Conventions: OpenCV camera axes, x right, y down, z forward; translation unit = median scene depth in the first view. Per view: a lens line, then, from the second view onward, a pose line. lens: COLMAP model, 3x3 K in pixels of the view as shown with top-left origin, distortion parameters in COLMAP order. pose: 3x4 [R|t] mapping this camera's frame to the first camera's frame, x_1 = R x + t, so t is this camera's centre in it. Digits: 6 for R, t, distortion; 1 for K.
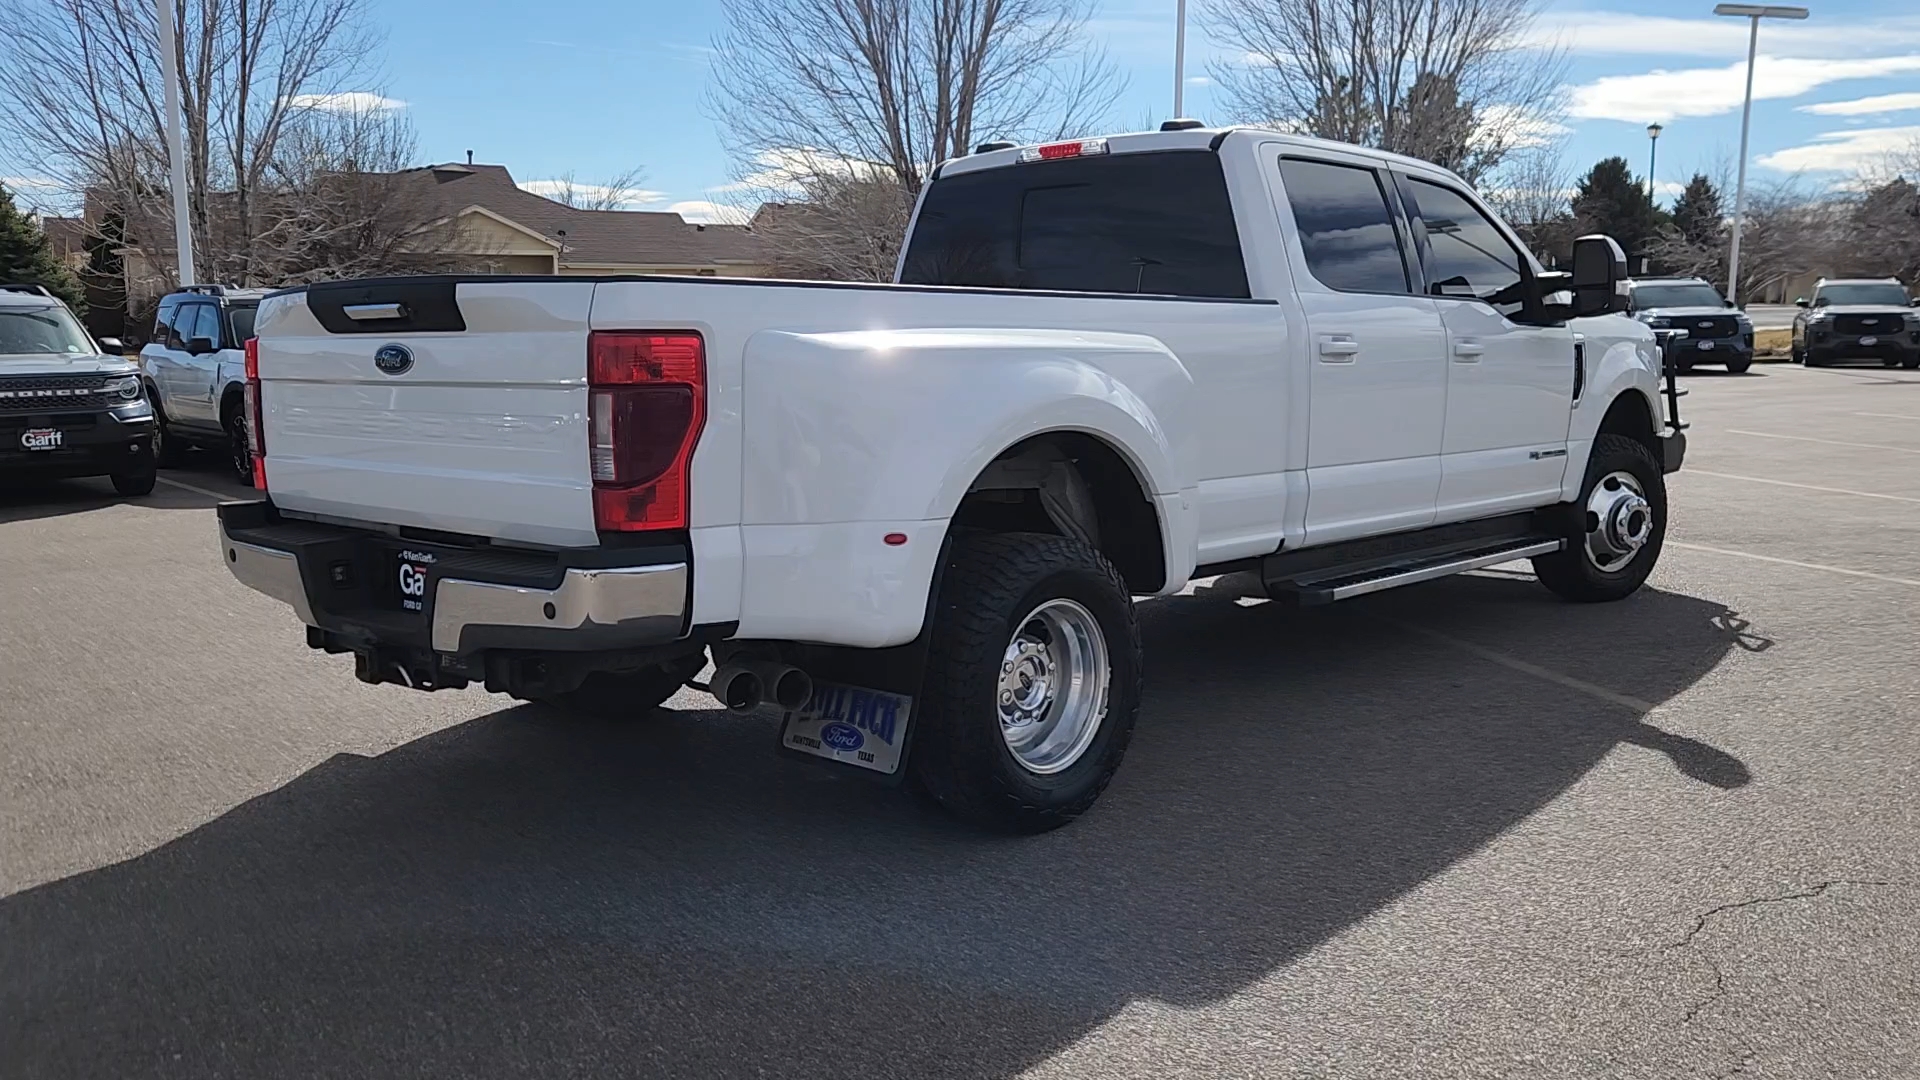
lens RADIAL K [[1626.5, 0, 944.7], [0, 1626.5, 542.7], [0, 0, 1]] dist [0.037104, -0.027577]
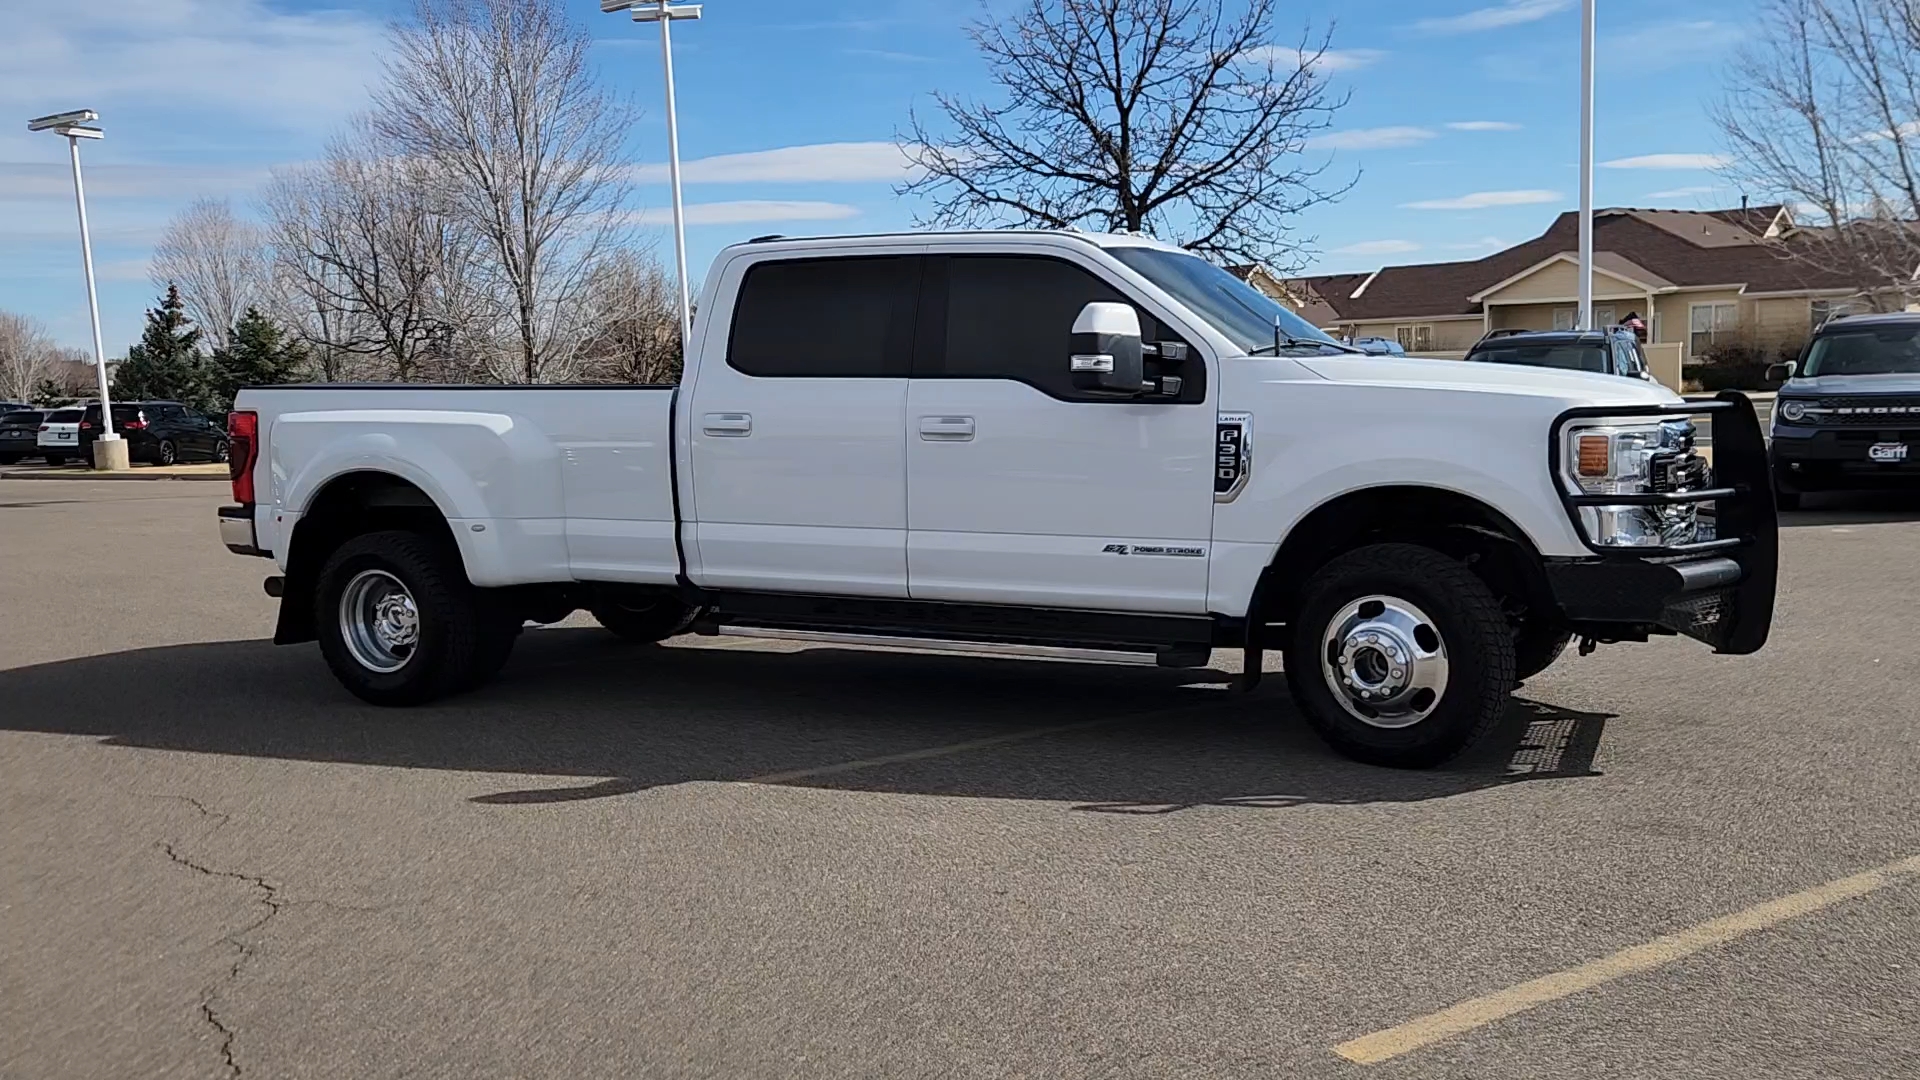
lens RADIAL K [[1626.5, 0, 951.0], [0, 1626.5, 536.6], [0, 0, 1]] dist [0.037104, -0.027577]
pose [[0.310674, 0.094676, -0.945790, 1.436834], [-0.103954, 0.992443, 0.065199, -0.133559], [0.944815, 0.078063, 0.318169, 0.785758]]
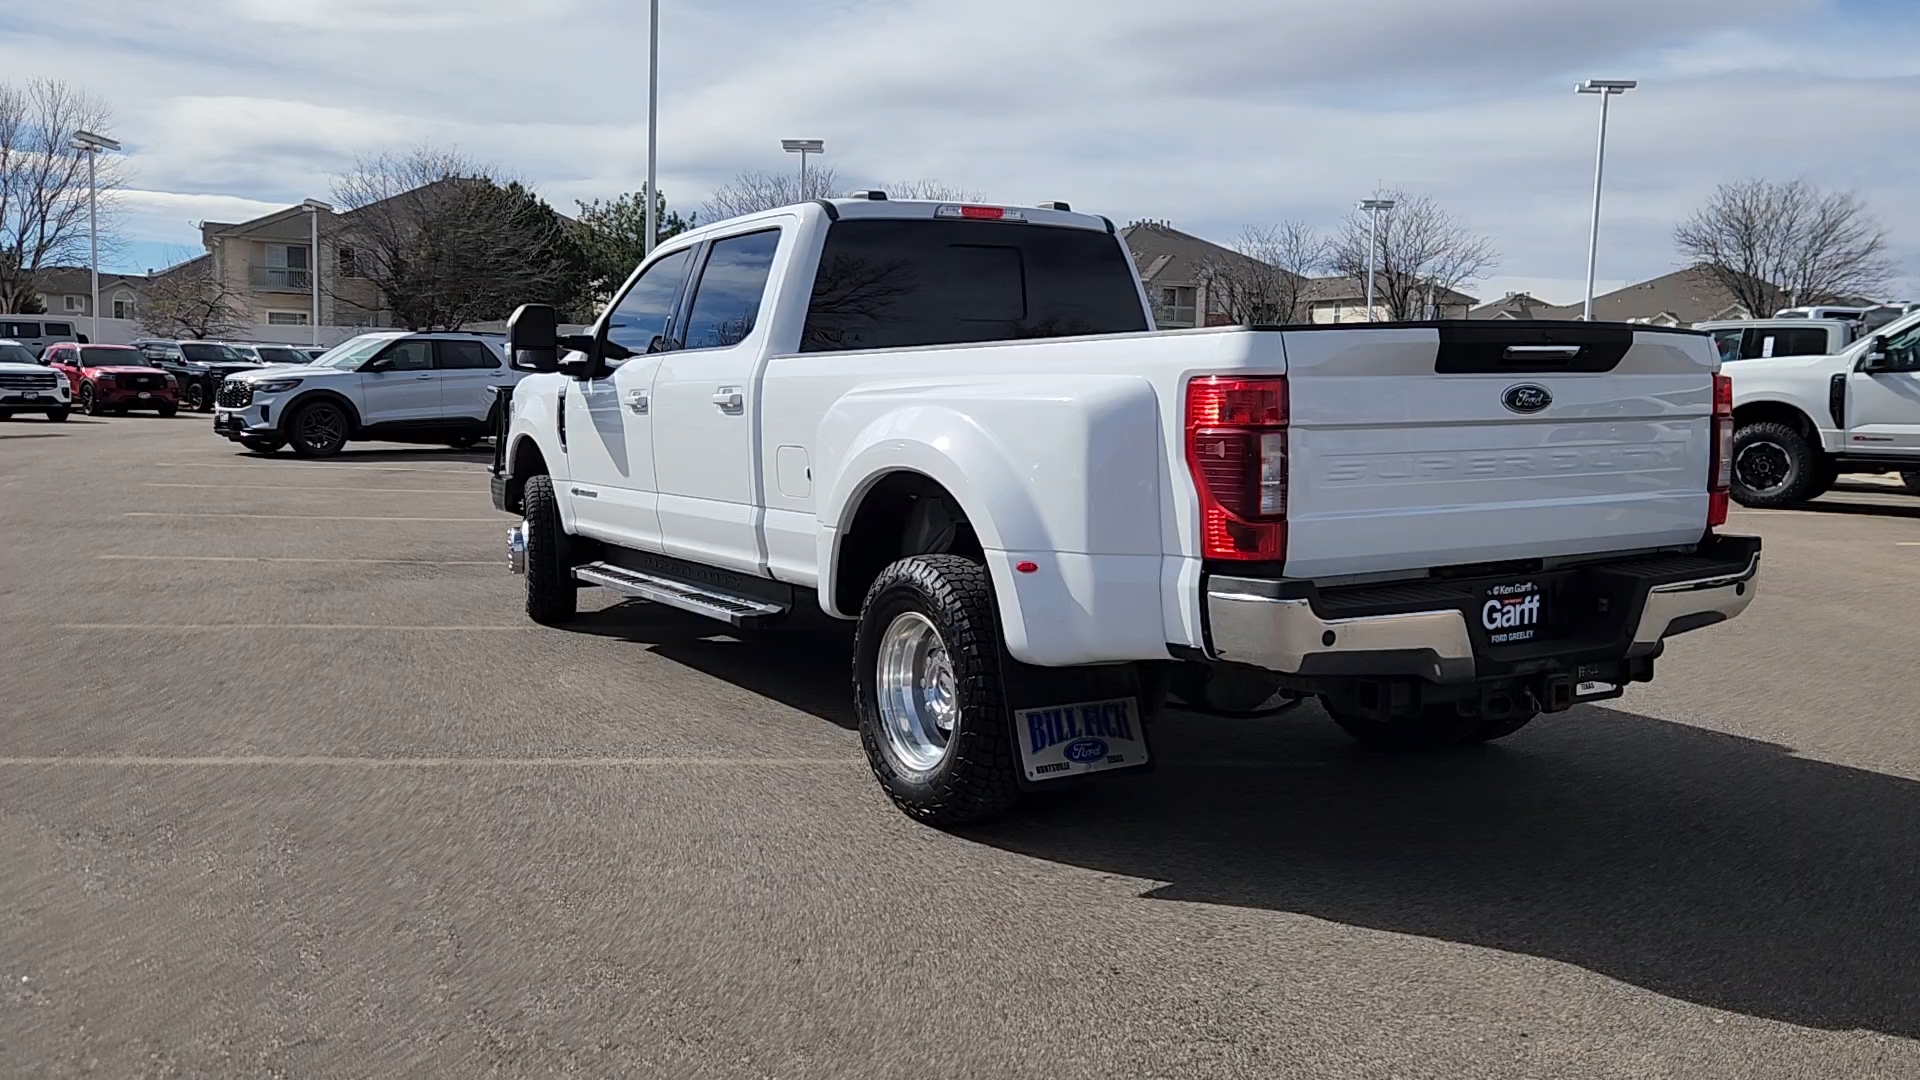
lens RADIAL K [[1626.5, 0, 944.0], [0, 1626.5, 544.8], [0, 0, 1]] dist [0.037104, -0.027577]
pose [[0.280483, -0.087931, 0.955823, -1.072687], [0.120383, 0.991155, 0.055856, -0.091422], [-0.952280, 0.099398, 0.288587, 0.790921]]
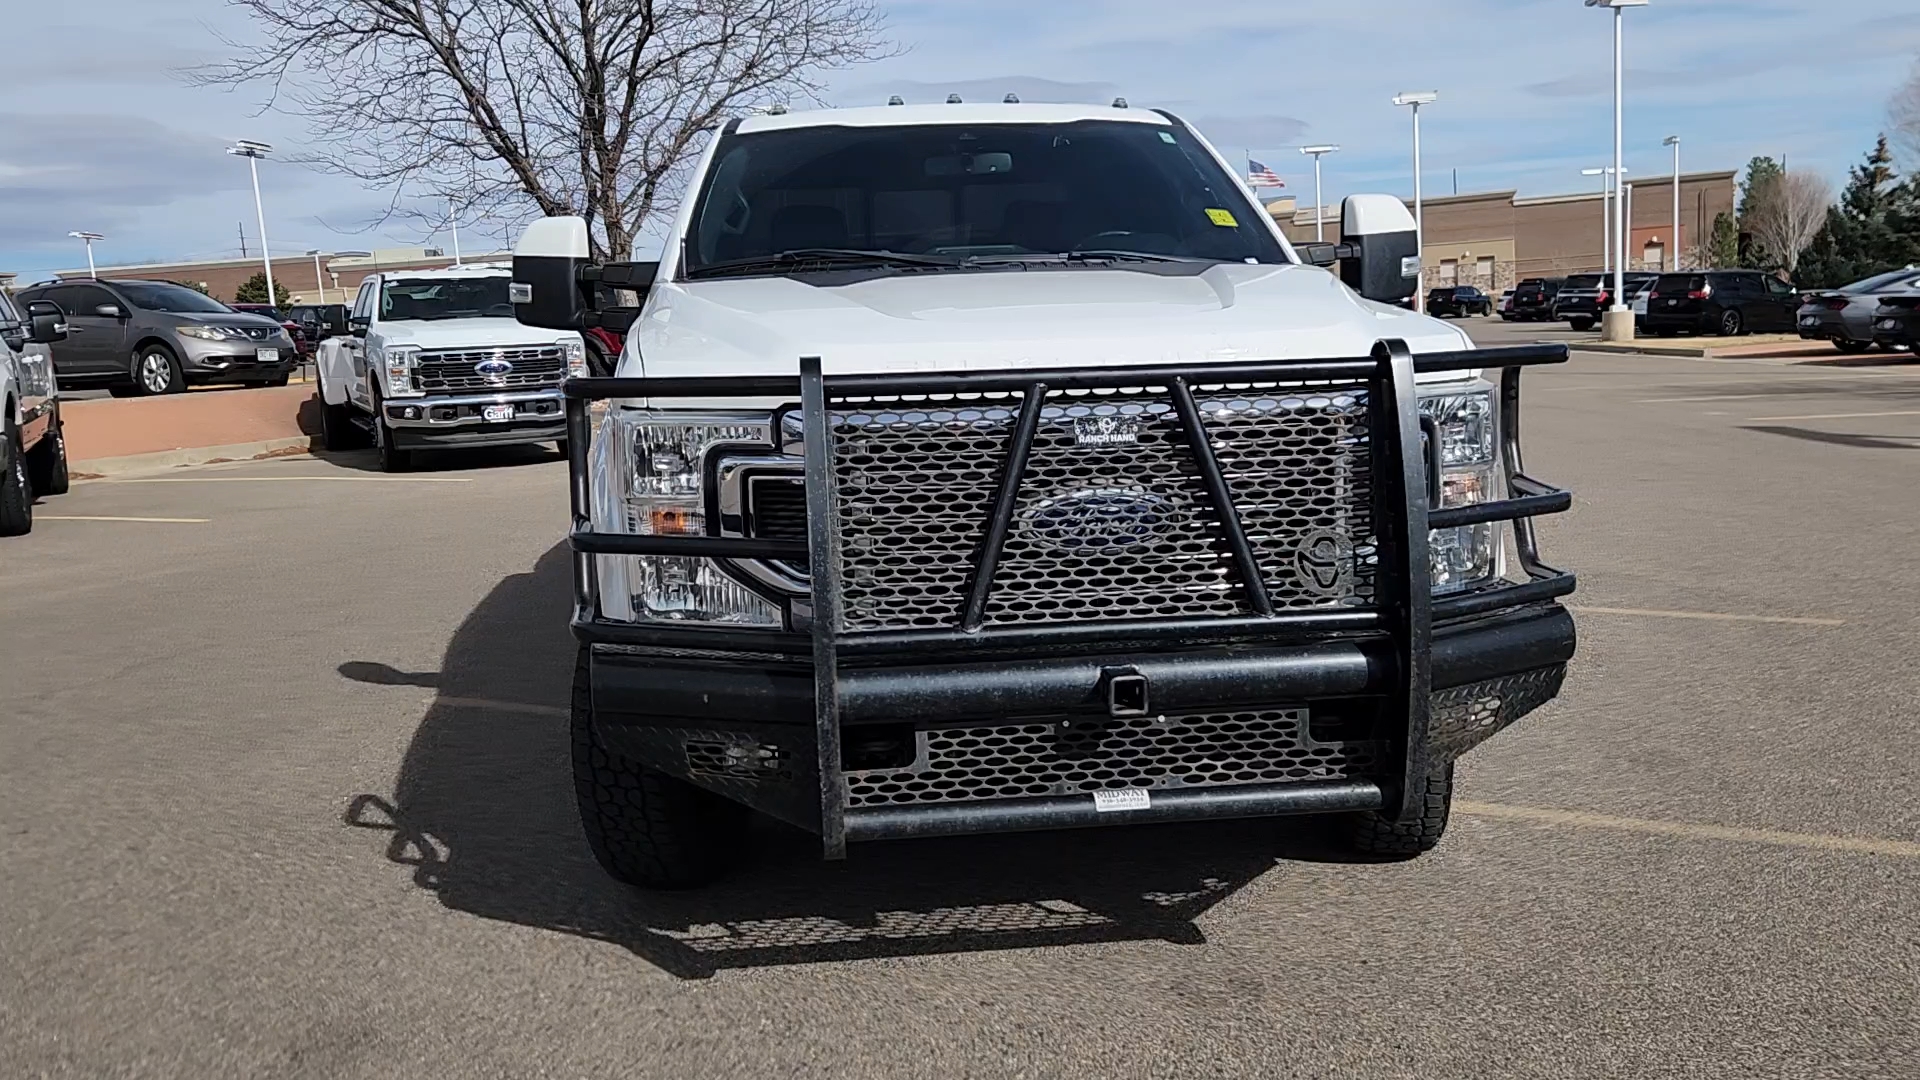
lens RADIAL K [[1626.5, 0, 951.4], [0, 1626.5, 544.9], [0, 0, 1]] dist [0.037104, -0.027577]
pose [[-0.655761, 0.148665, -0.740187, 0.992128], [-0.054361, 0.968578, 0.242698, -0.275456], [0.753009, 0.199389, -0.627074, 1.912924]]
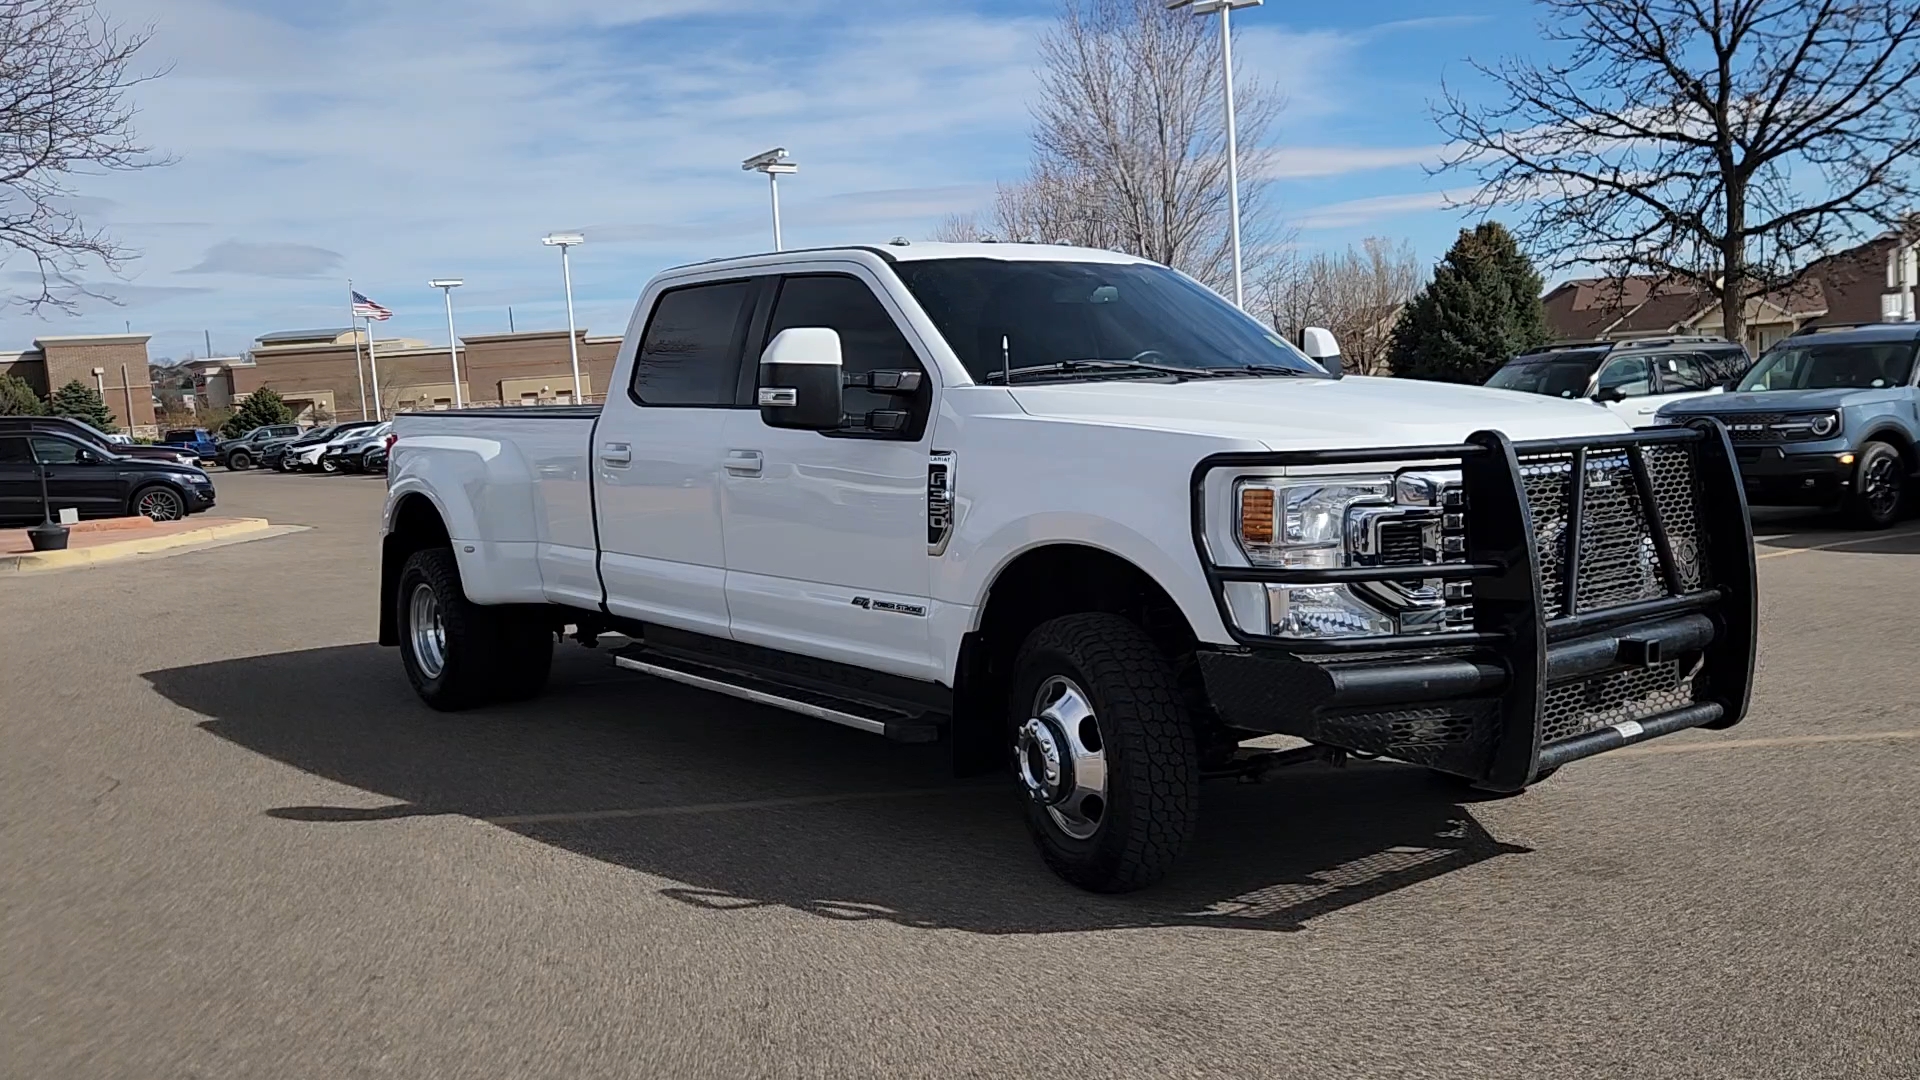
lens RADIAL K [[1626.5, 0, 950.4], [0, 1626.5, 538.7], [0, 0, 1]] dist [0.037104, -0.027577]
pose [[-0.151261, 0.104158, -0.982991, 1.383678], [-0.089492, 0.988906, 0.118556, -0.222437], [0.984434, 0.105903, -0.140262, 1.418588]]
